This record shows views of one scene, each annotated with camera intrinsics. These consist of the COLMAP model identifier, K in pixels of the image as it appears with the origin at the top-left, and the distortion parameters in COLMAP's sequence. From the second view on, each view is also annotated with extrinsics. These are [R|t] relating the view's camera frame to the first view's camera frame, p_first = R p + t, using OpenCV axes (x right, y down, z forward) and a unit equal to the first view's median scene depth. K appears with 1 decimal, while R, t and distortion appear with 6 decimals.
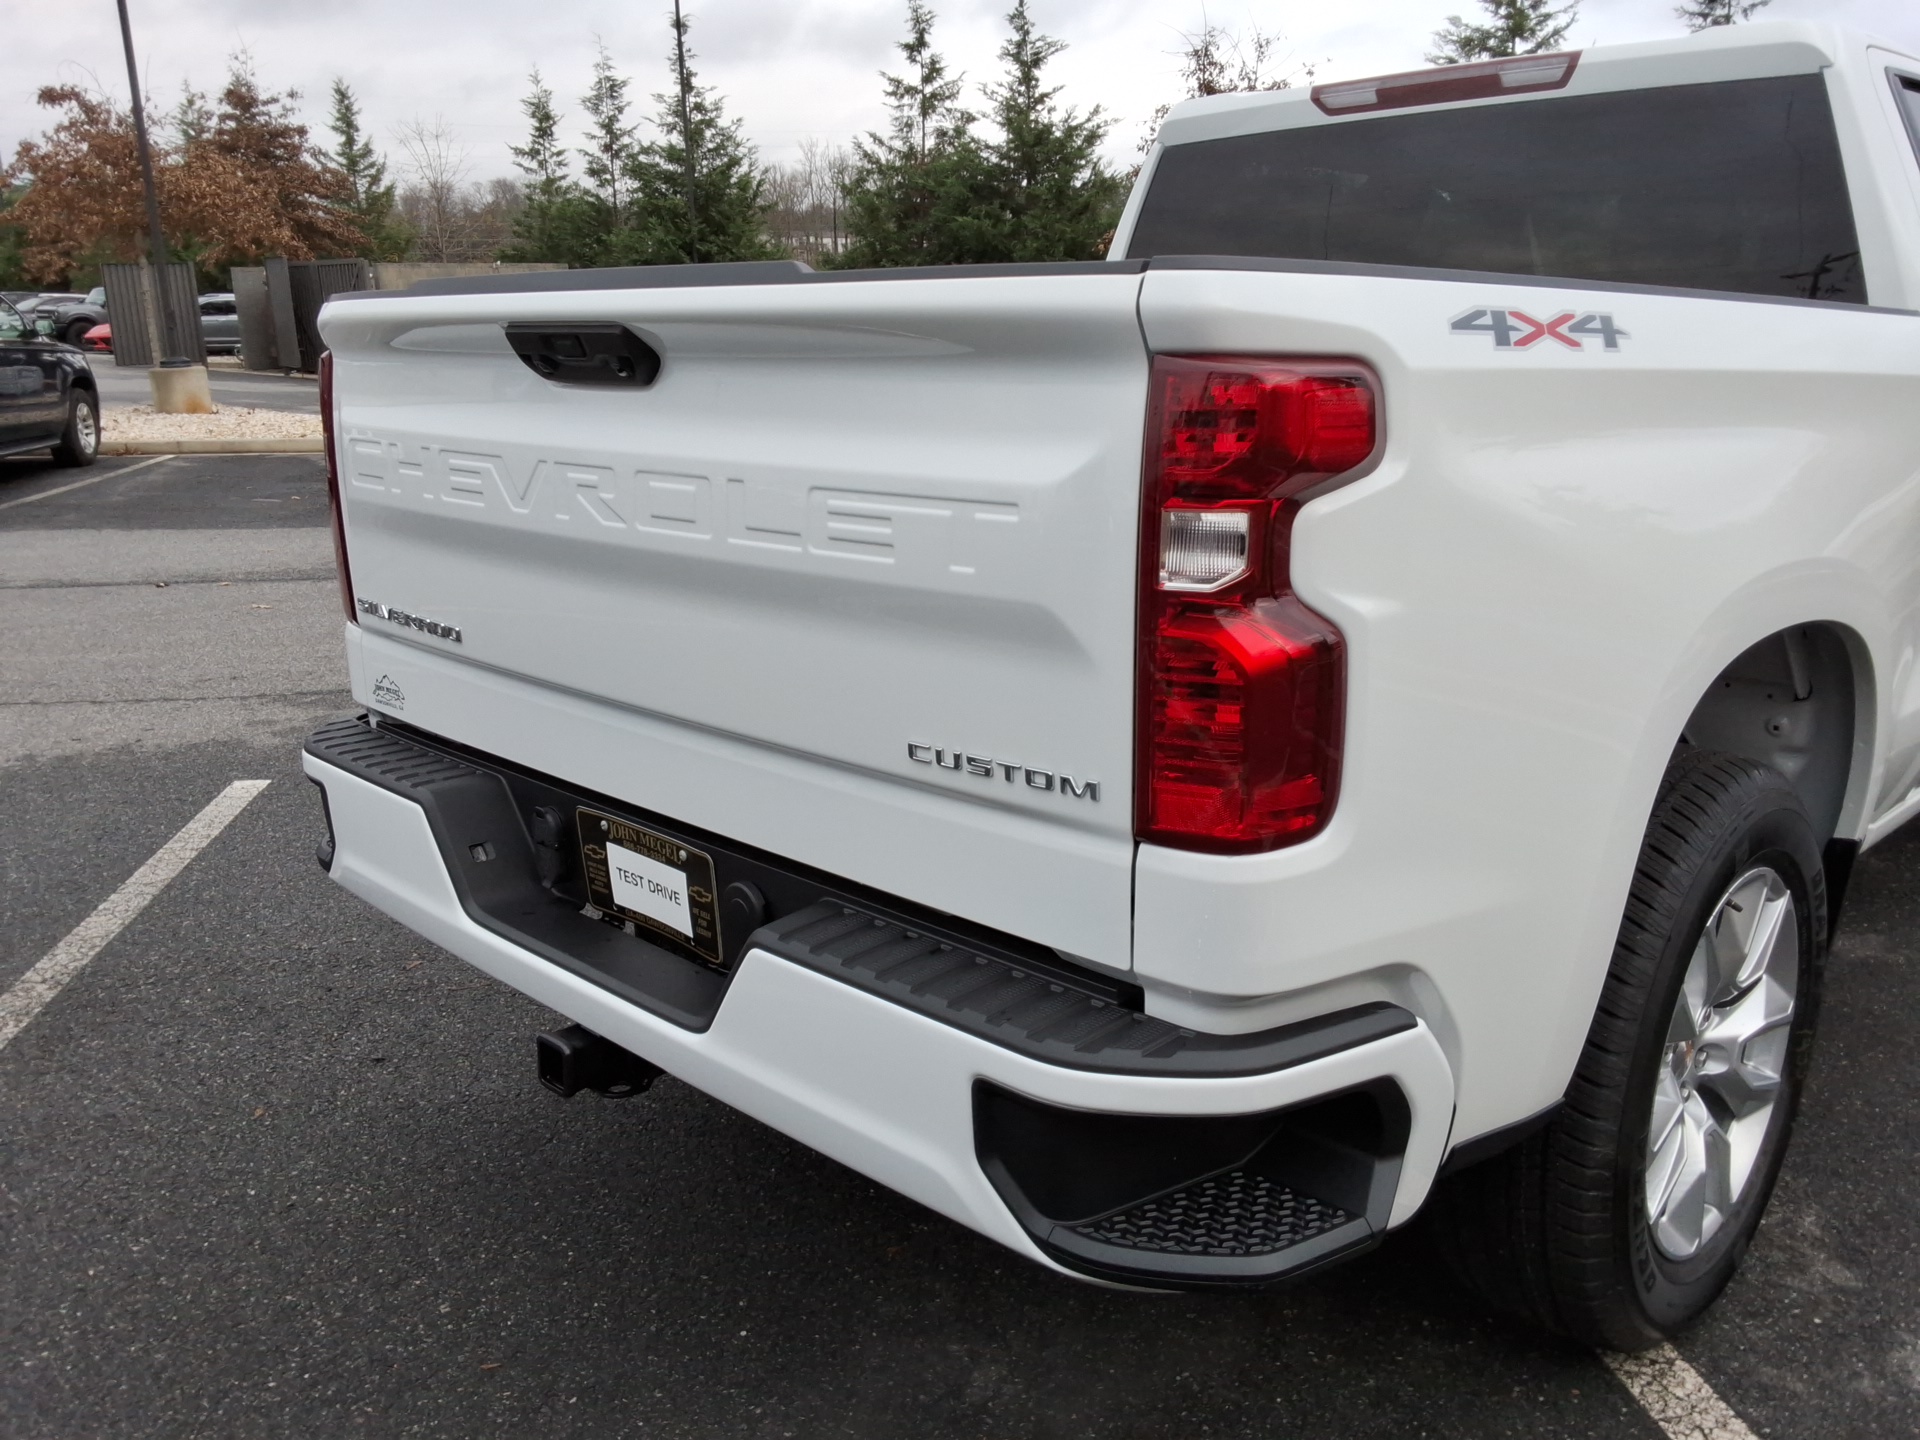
lens RADIAL K [[1521.5, 0, 971.0], [0, 1521.5, 721.8], [0, 0, 1]] dist [0.123408, -0.193779]
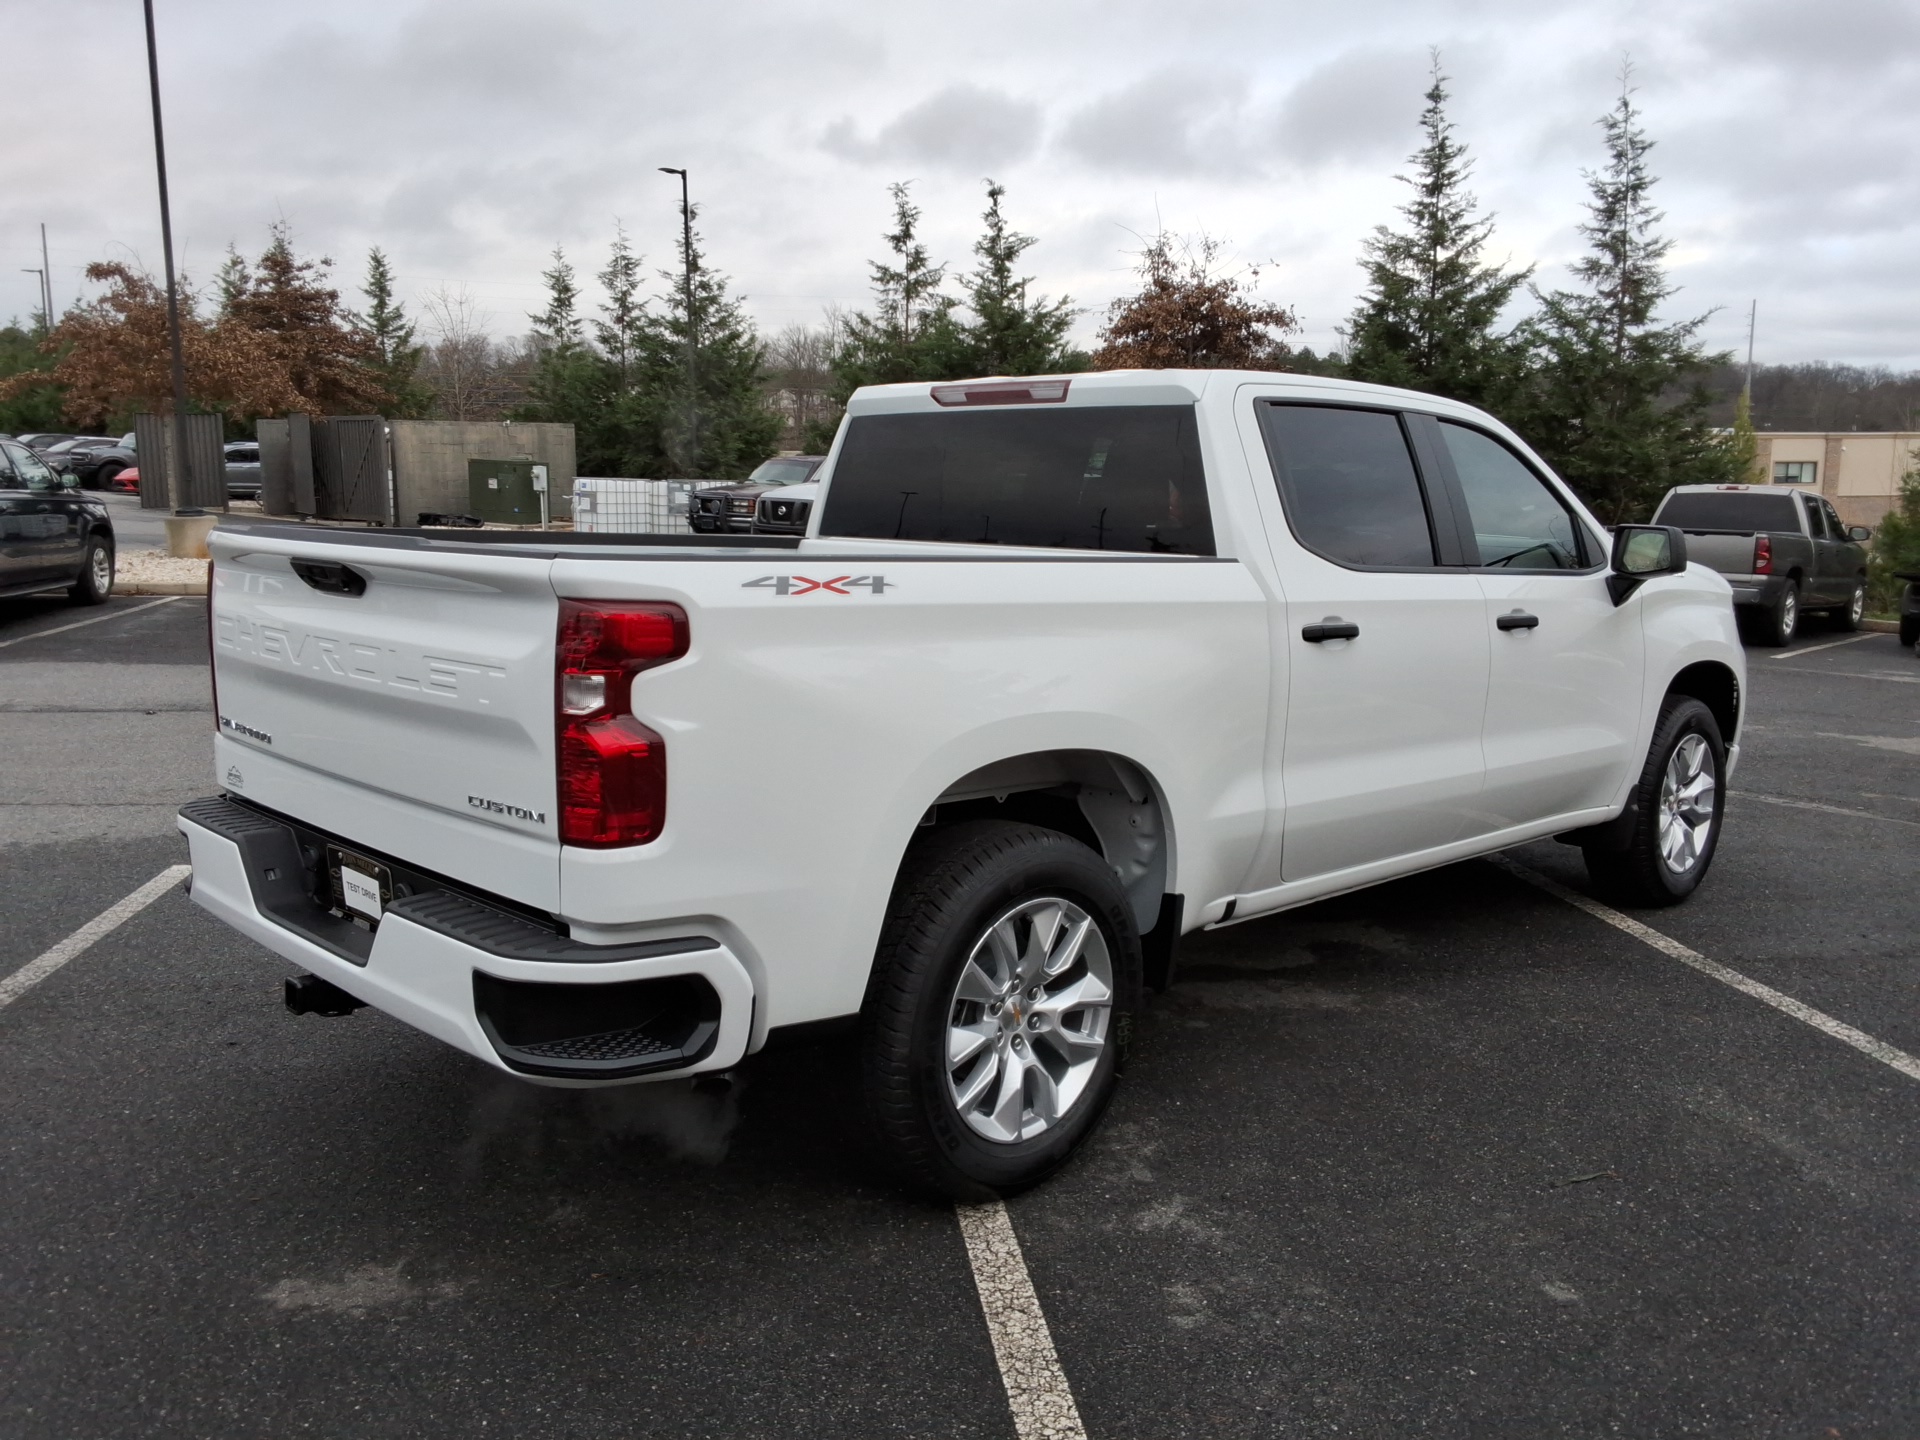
lens RADIAL K [[1521.5, 0, 971.0], [0, 1521.5, 721.8], [0, 0, 1]] dist [0.123408, -0.193779]
pose [[0.999701, 0.023520, -0.006687, 0.130871], [-0.024055, 0.995057, -0.096350, 0.020440], [0.004388, 0.096482, 0.995325, -0.193566]]
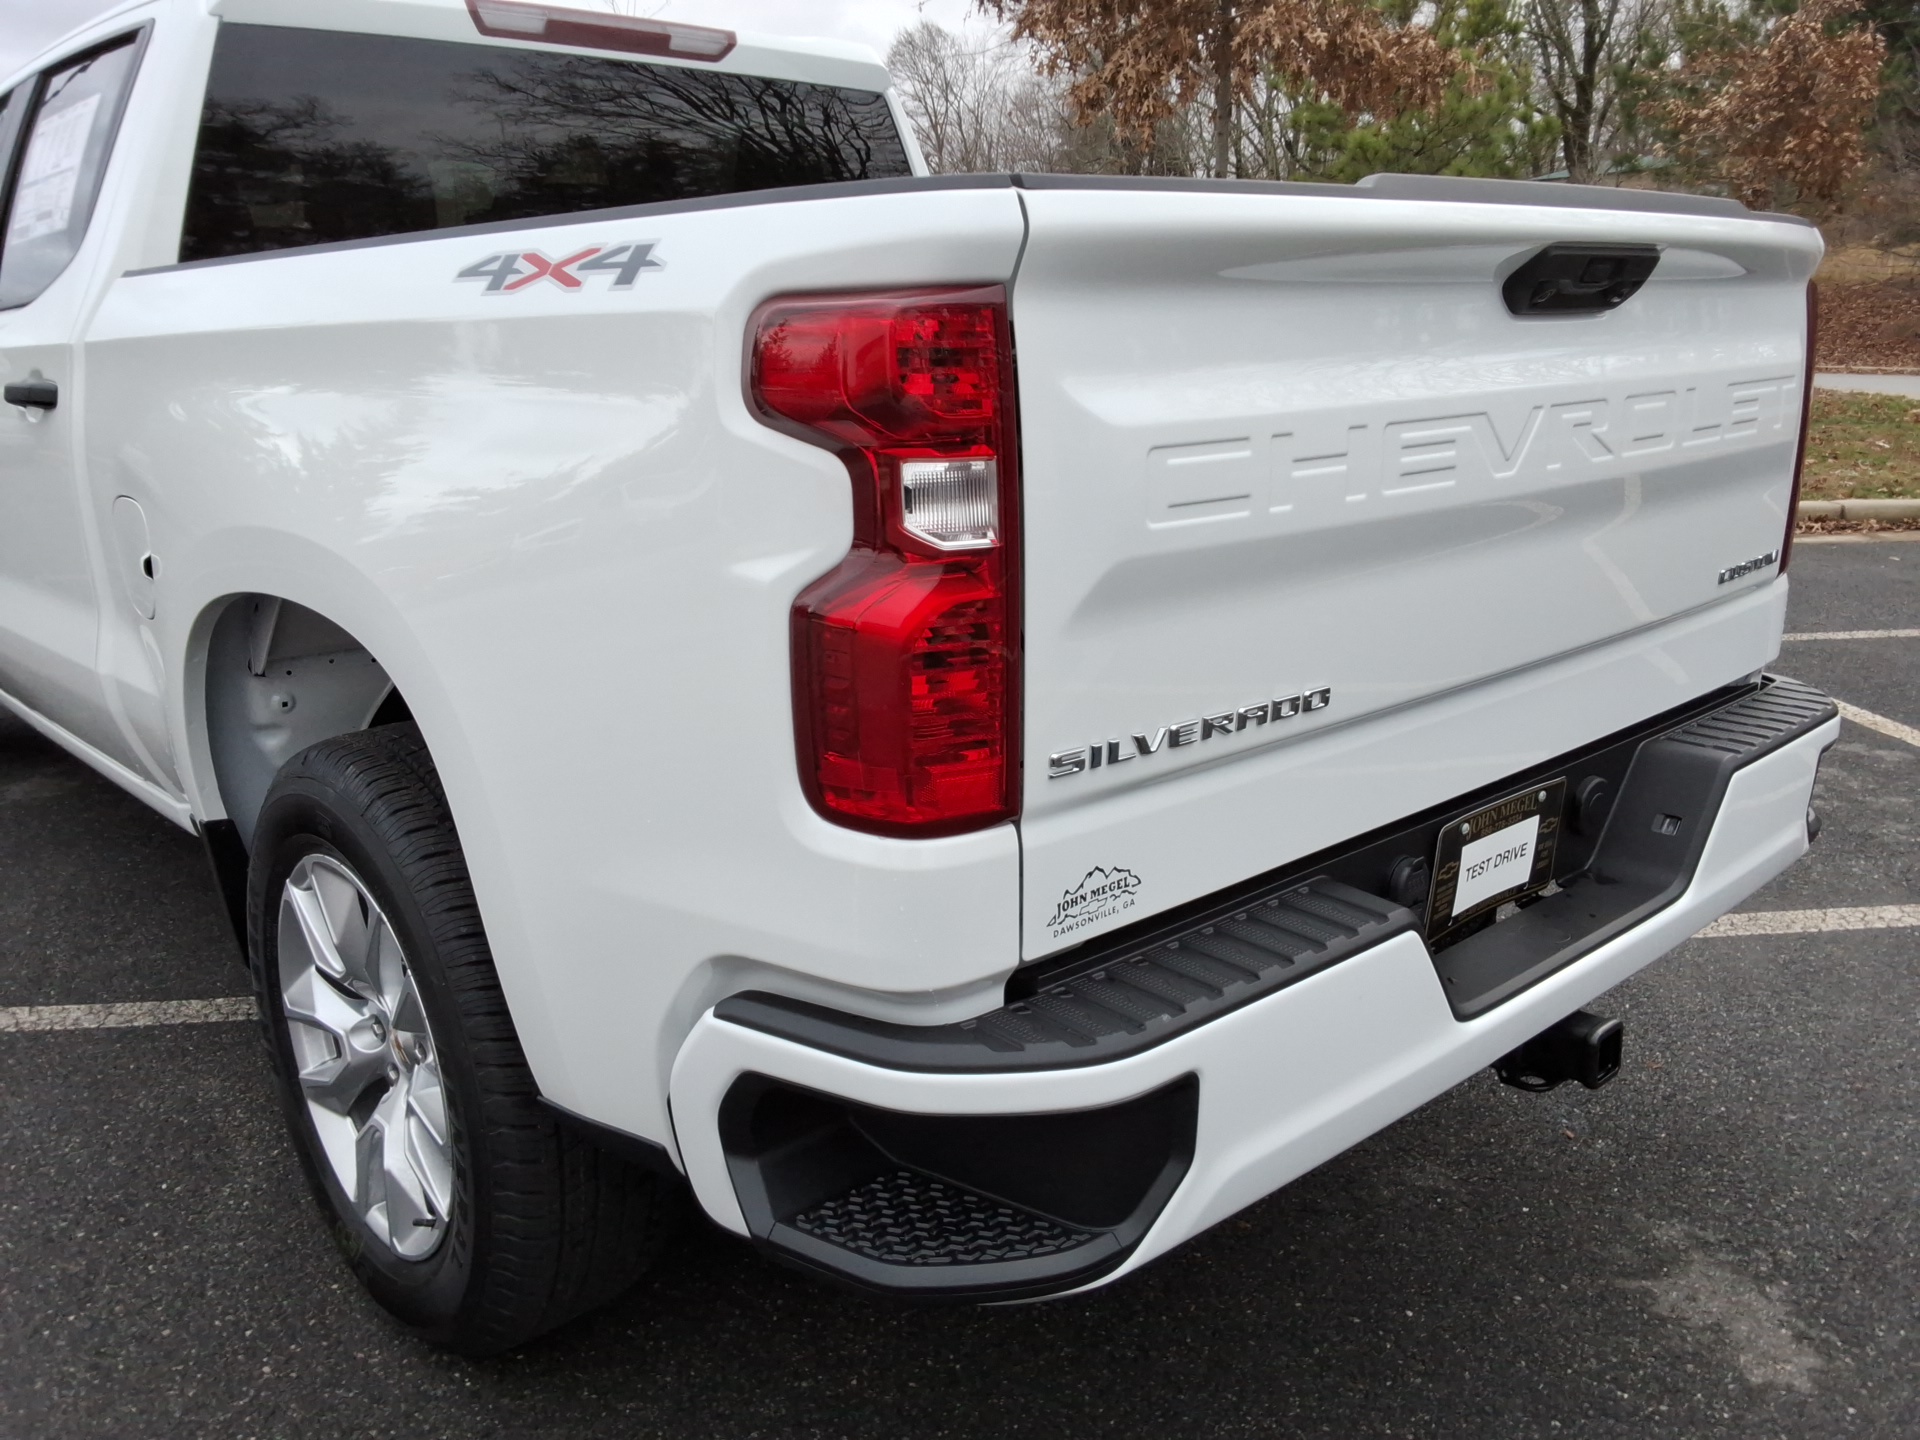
lens RADIAL K [[1533.5, 0, 968.4], [0, 1533.5, 716.1], [0, 0, 1]] dist [0.079655, -0.109006]
pose [[0.050113, -0.250895, 0.966716, -0.322346], [0.252353, 0.939706, 0.230804, -0.079034], [-0.966337, 0.232387, 0.110405, 0.345212]]
